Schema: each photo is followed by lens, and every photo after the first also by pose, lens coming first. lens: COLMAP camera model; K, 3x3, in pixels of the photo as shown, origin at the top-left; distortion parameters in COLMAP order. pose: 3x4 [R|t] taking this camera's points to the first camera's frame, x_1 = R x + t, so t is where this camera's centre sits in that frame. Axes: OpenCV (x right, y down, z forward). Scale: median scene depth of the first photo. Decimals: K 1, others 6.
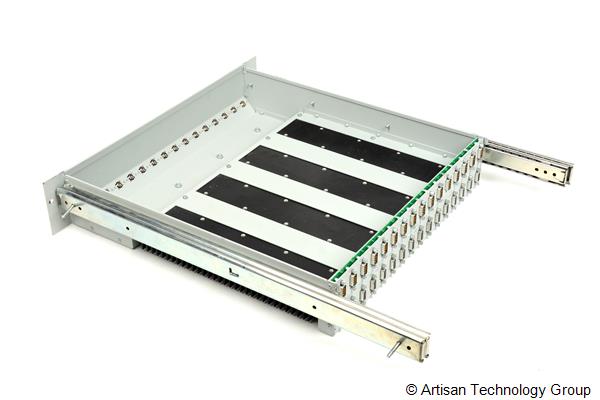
lens RADIAL K [[971.3, 0, 300.0], [0, 971.3, 200.0], [0, 0, 1]] dist [-0.014010, -0.012972]
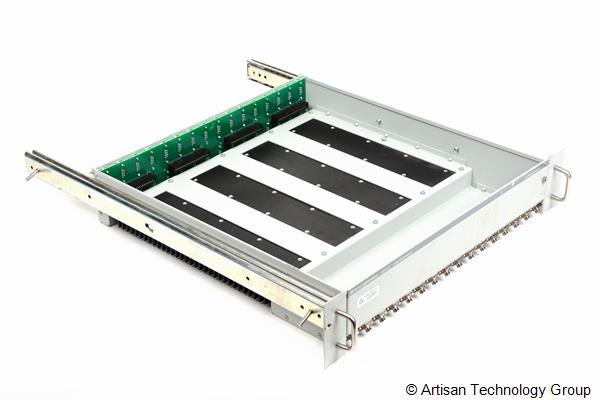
lens RADIAL K [[1088.0, 0, 300.0], [0, 1088.0, 200.0], [0, 0, 1]] dist [0.241041, 0.101712]
pose [[0.989994, 0.065323, -0.125075, 0.139165], [-0.071182, 0.996538, -0.042953, 0.050447], [0.121836, 0.051426, 0.991217, -0.079600]]
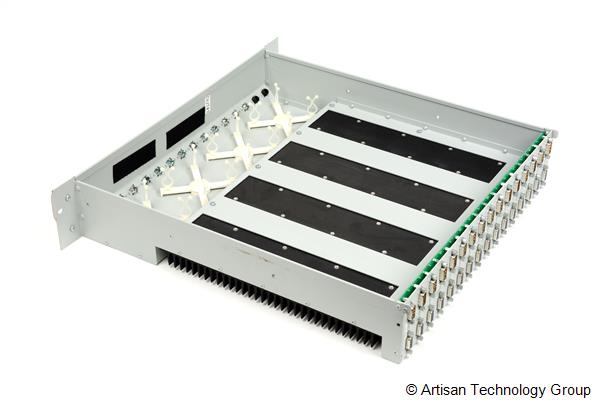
lens RADIAL K [[1051.7, 0, 299.8], [0, 1051.7, 250.5], [0, 0, 1]] dist [0.087709, 0.111292]
pose [[0.999299, -0.019512, 0.031945, -0.070456], [0.017253, 0.997432, 0.069507, -0.025386], [-0.033220, -0.068907, 0.997070, 0.038704]]
